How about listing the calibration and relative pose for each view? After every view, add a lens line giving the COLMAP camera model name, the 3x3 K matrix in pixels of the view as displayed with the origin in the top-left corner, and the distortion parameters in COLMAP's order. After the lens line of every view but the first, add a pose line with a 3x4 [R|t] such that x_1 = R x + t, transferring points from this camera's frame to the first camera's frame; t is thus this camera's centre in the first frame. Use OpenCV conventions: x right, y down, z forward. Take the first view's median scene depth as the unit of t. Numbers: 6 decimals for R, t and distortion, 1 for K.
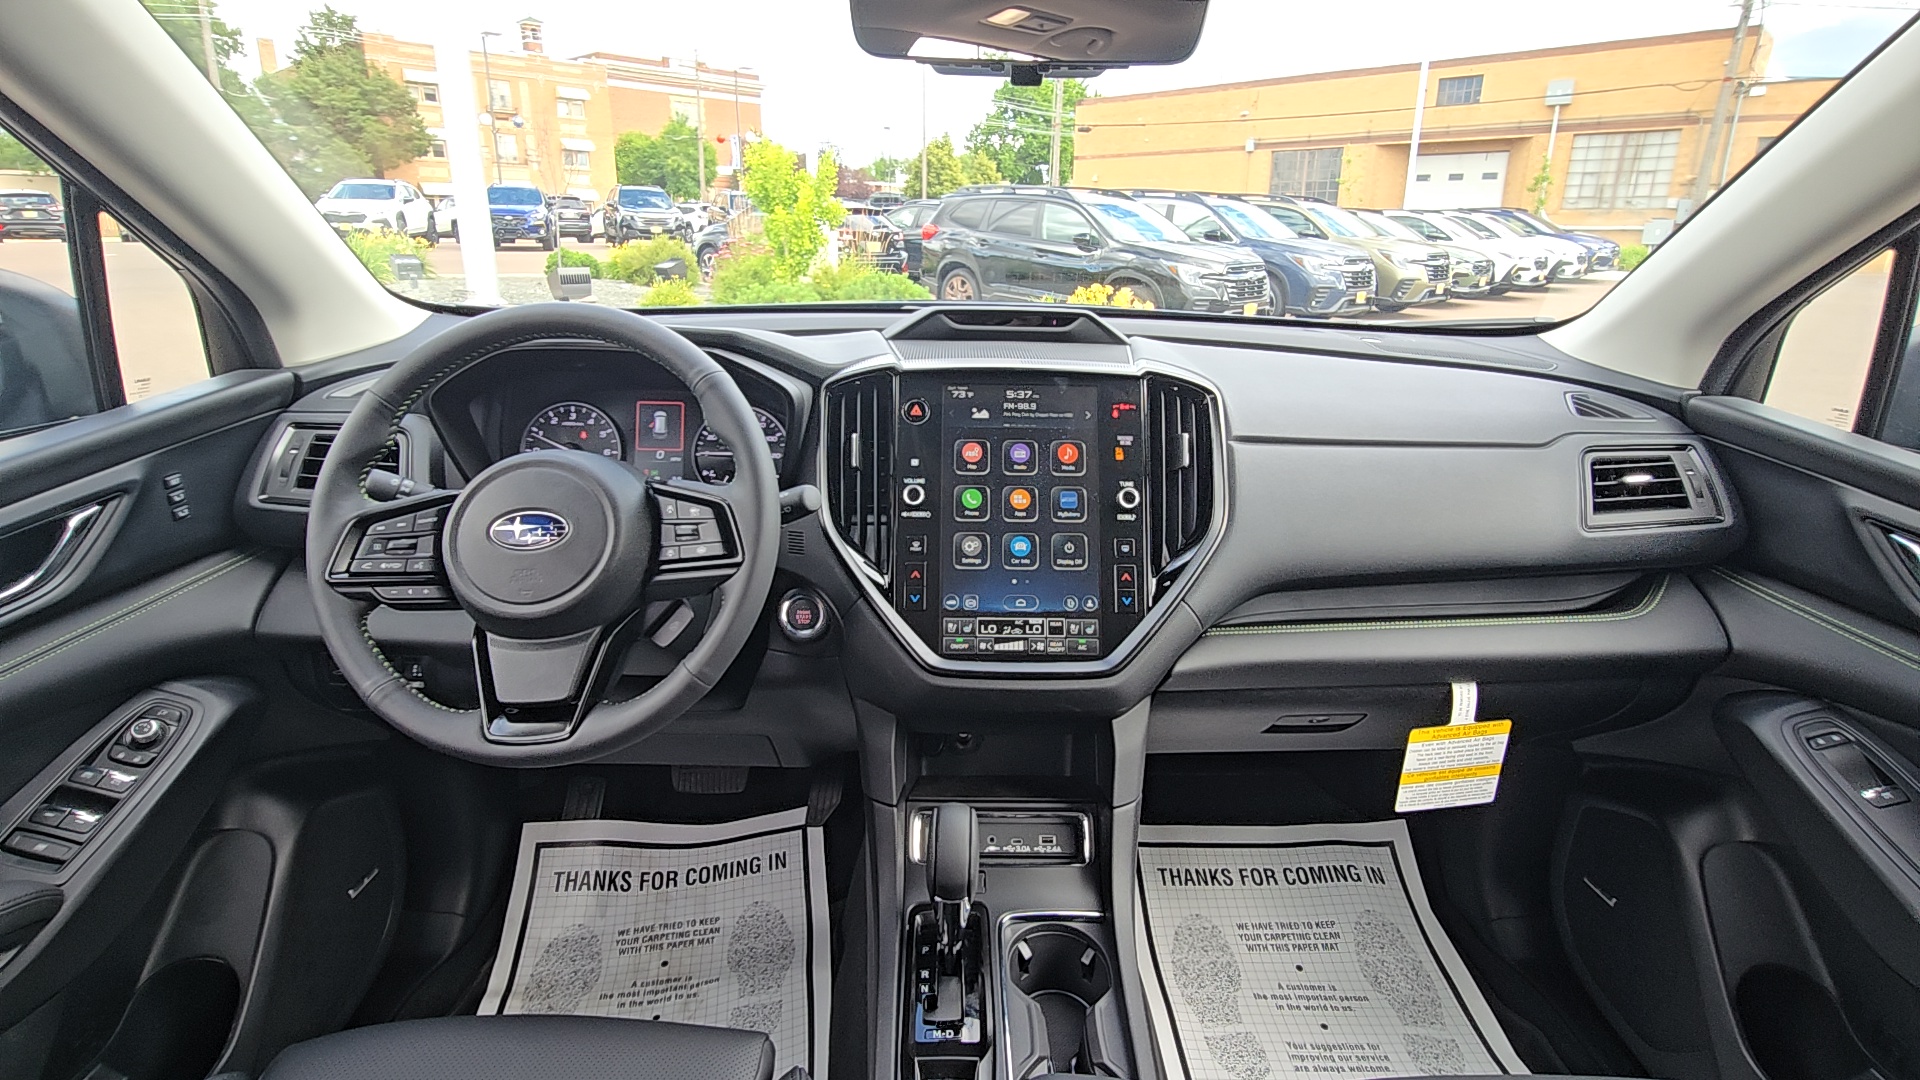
lens RADIAL K [[954.4, 0, 965.2], [0, 954.4, 548.4], [0, 0, 1]] dist [0.003607, -0.003801]
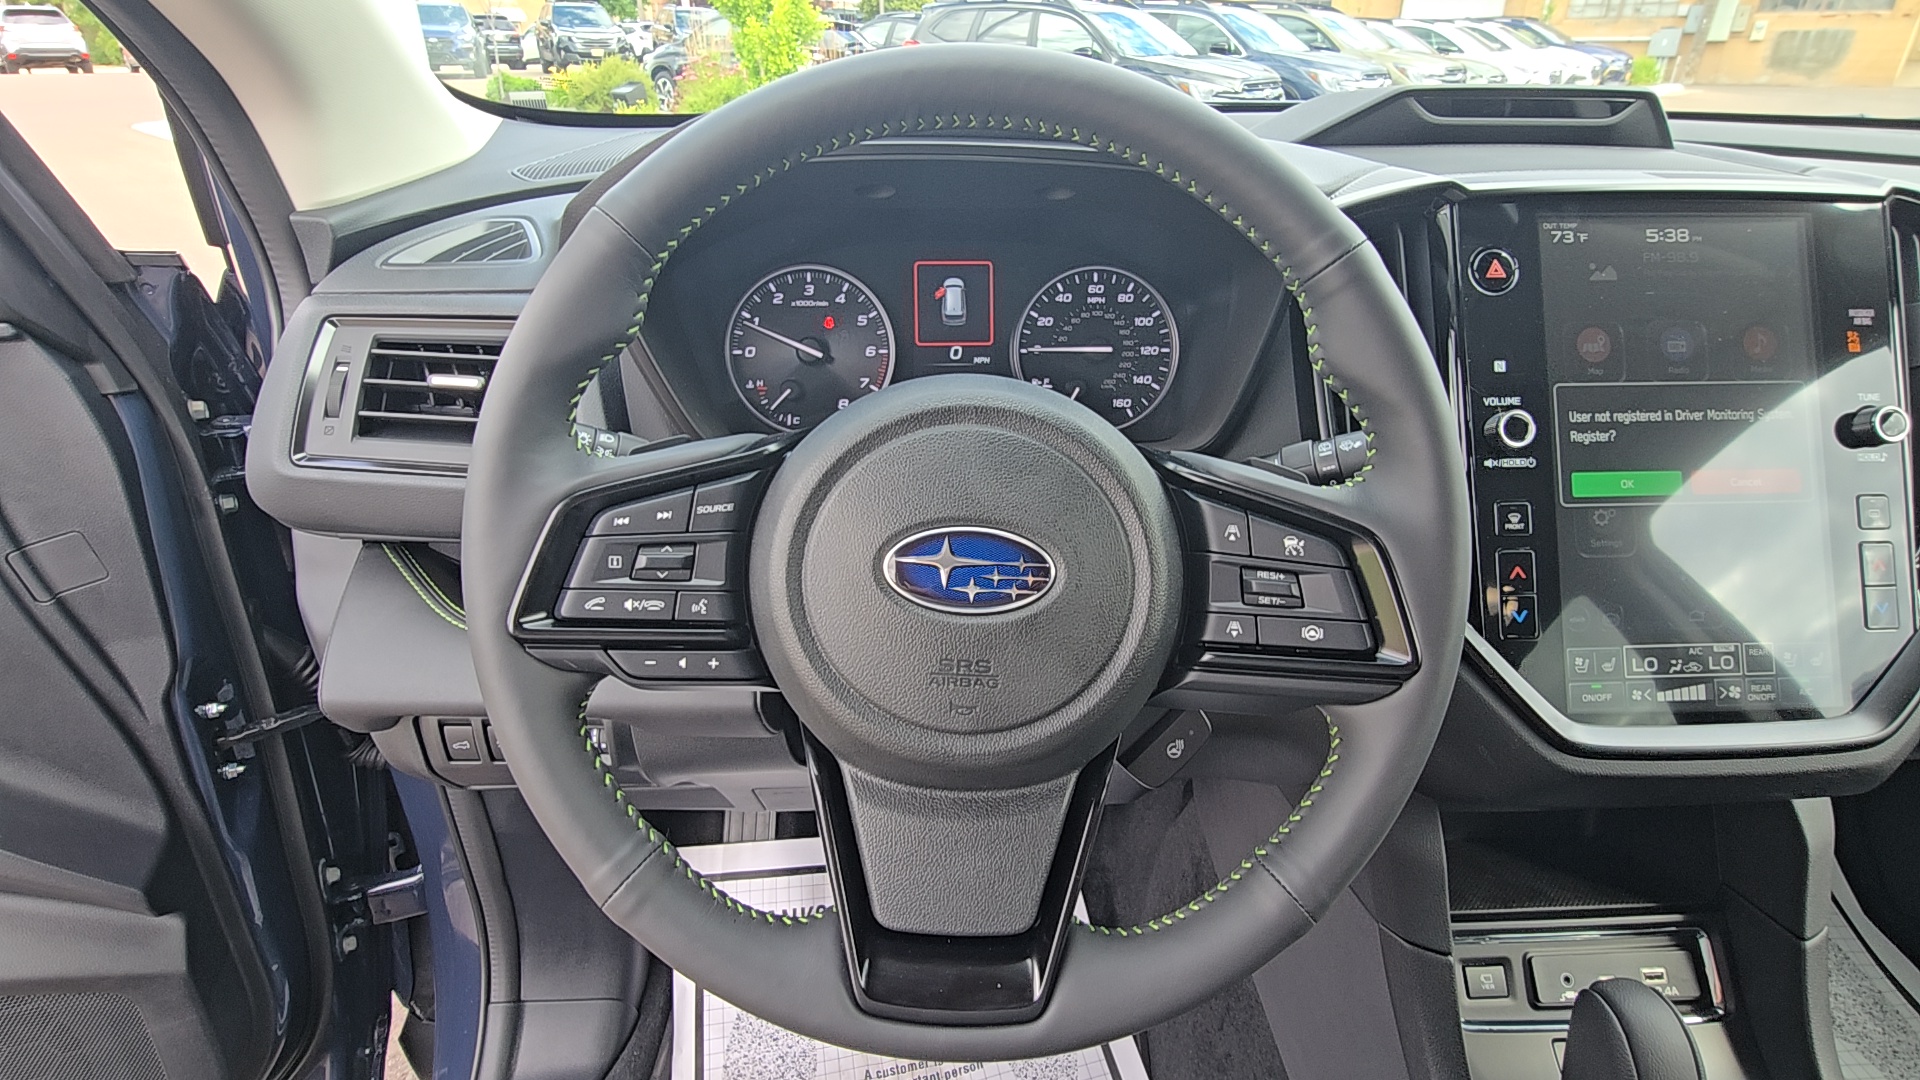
lens RADIAL K [[954.4, 0, 971.3], [0, 954.4, 532.6], [0, 0, 1]] dist [0.003607, -0.003801]
pose [[0.998847, -0.030786, 0.036831, -0.026294], [0.025174, 0.989236, 0.144147, -0.005700], [-0.040873, -0.143053, 0.988871, 0.031334]]
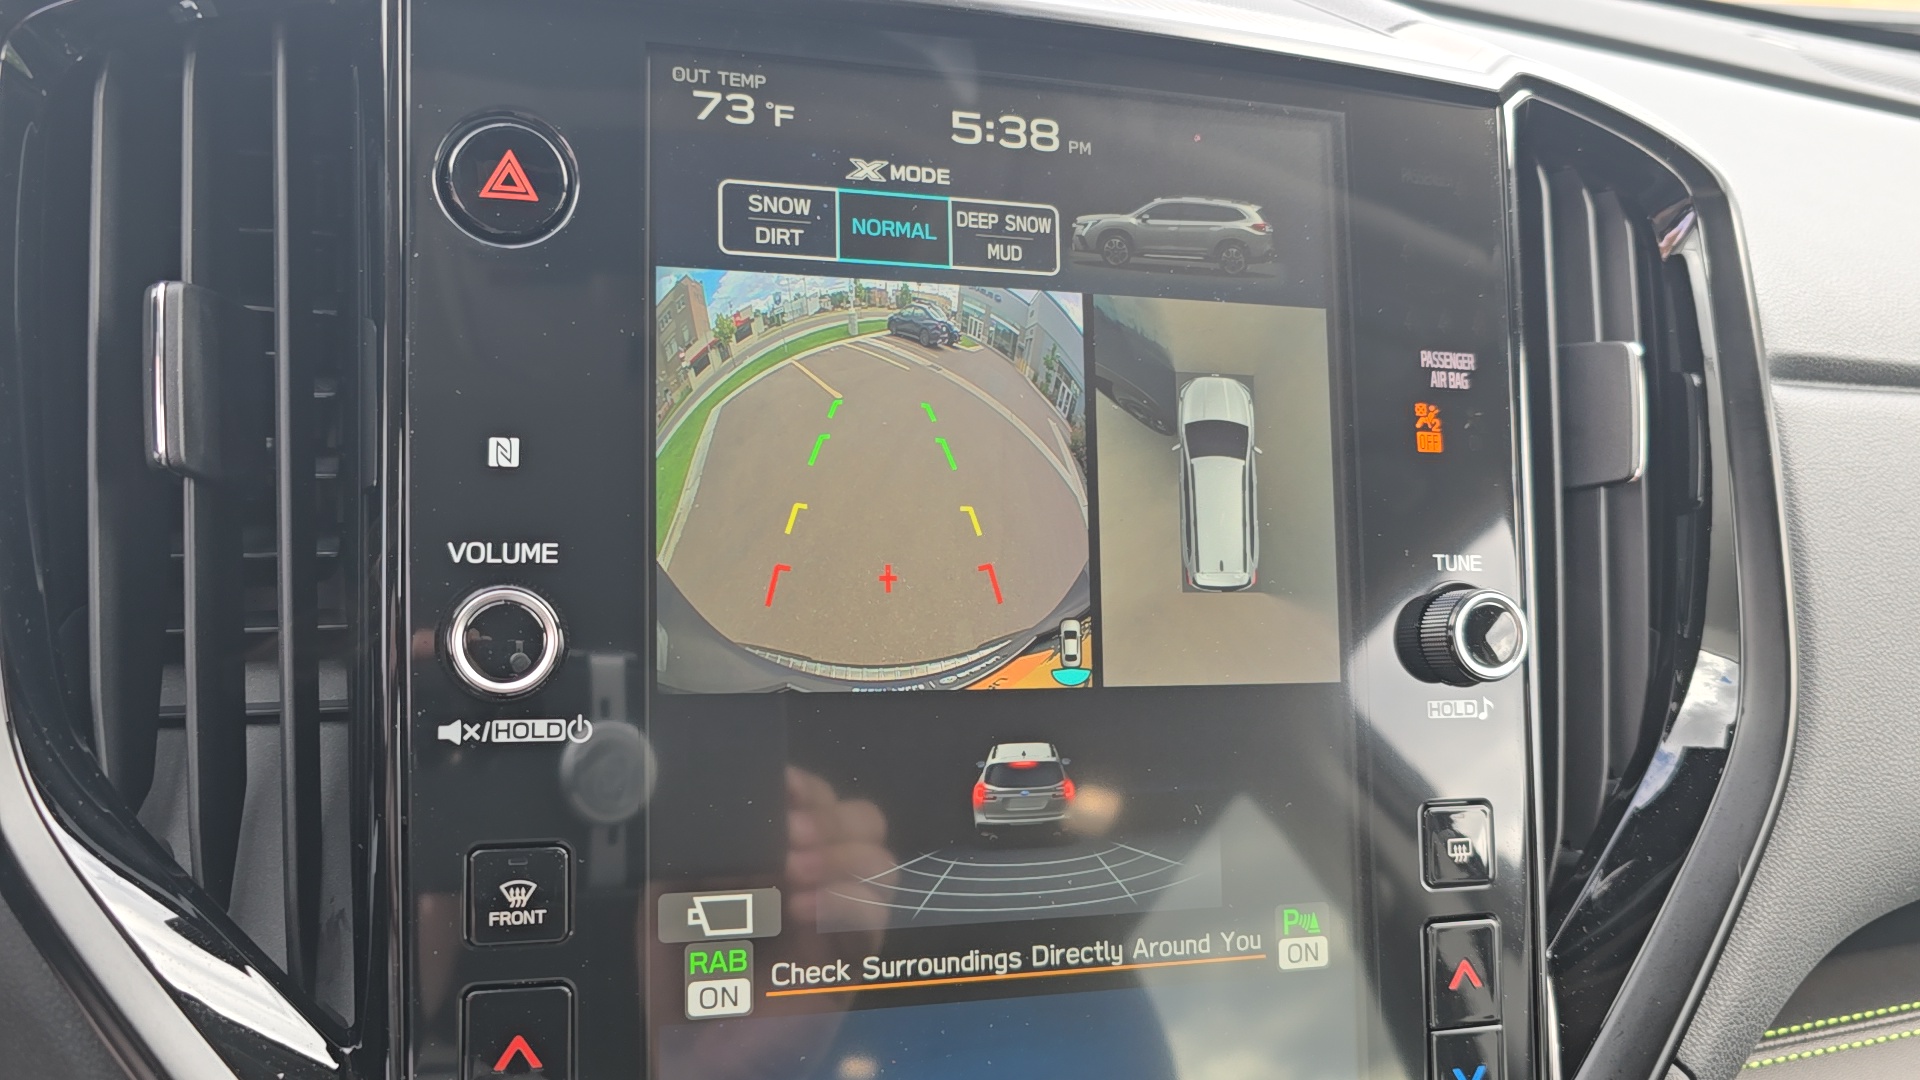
lens RADIAL K [[1587.6, 0, 998.1], [0, 1587.6, 557.0], [0, 0, 1]] dist [-0.000974, 0.005095]
pose [[0.955212, -0.002383, 0.295913, -0.003631], [-0.031595, 0.993431, 0.109989, -0.007437], [-0.294231, -0.114412, 0.948861, 0.045864]]
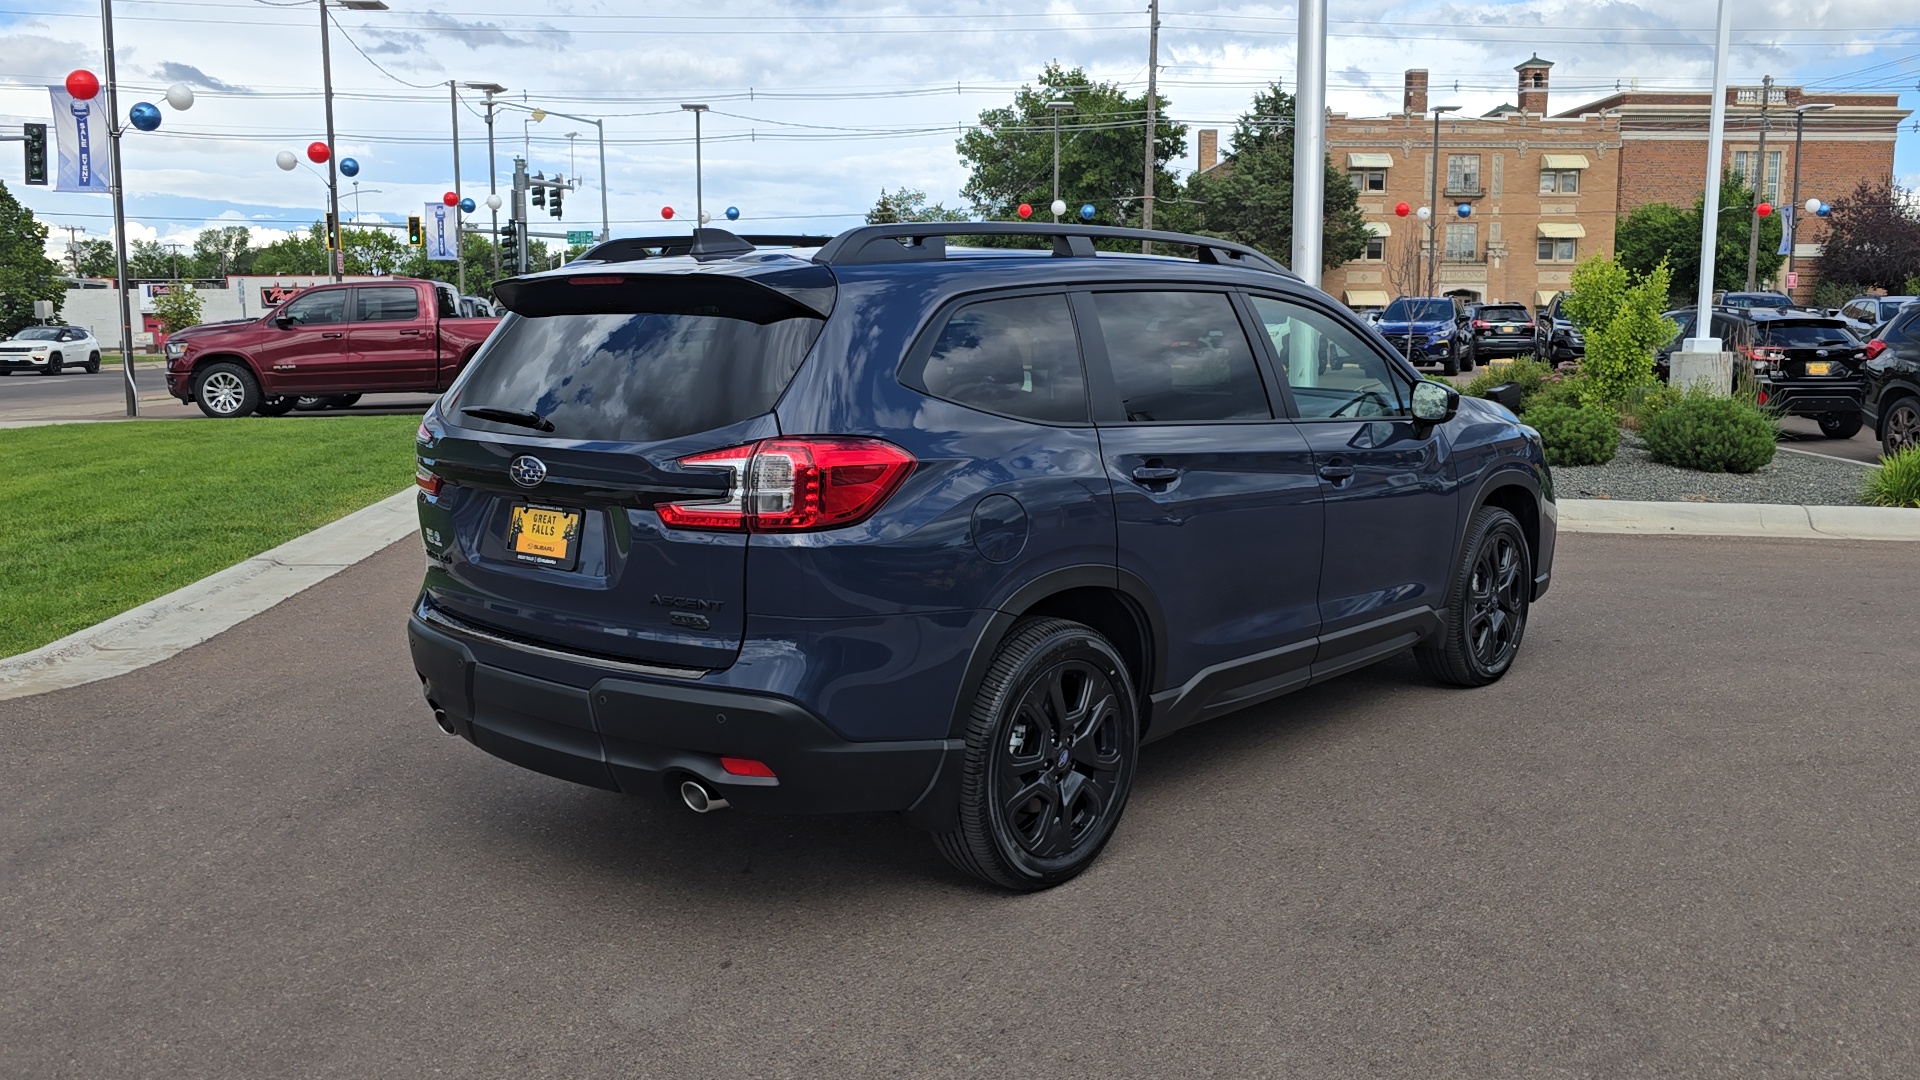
lens RADIAL K [[1587.6, 0, 980.7], [0, 1587.6, 530.1], [0, 0, 1]] dist [-0.000974, 0.005095]
pose [[0.746994, 0.063301, -0.661811, 0.246748], [-0.198107, 0.971429, -0.130691, 0.096134], [0.634629, 0.228735, 0.738191, -0.295482]]
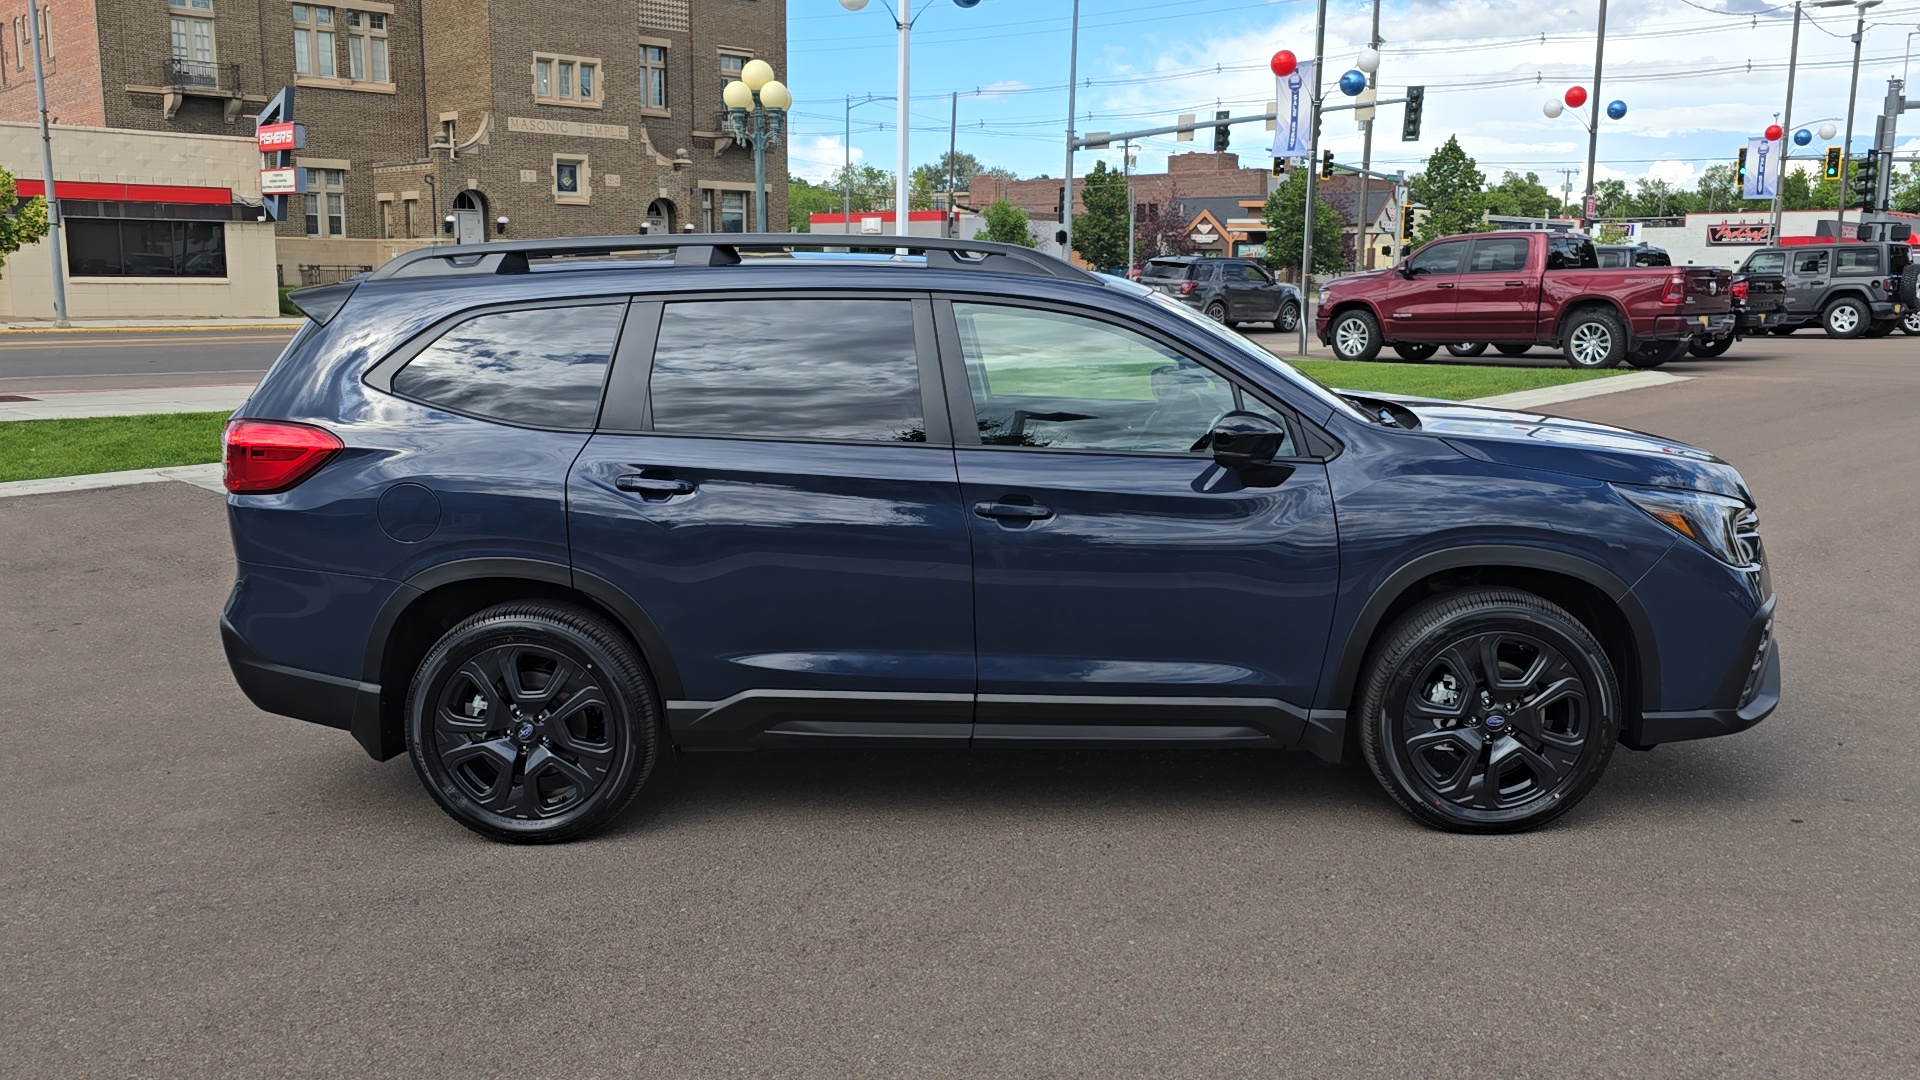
lens RADIAL K [[1587.6, 0, 973.6], [0, 1587.6, 539.2], [0, 0, 1]] dist [-0.000974, 0.005095]
pose [[-0.042848, 0.151778, -0.987485, 0.374720], [-0.323820, 0.932927, 0.157443, -0.021216], [0.945148, 0.326514, 0.009174, 0.011858]]
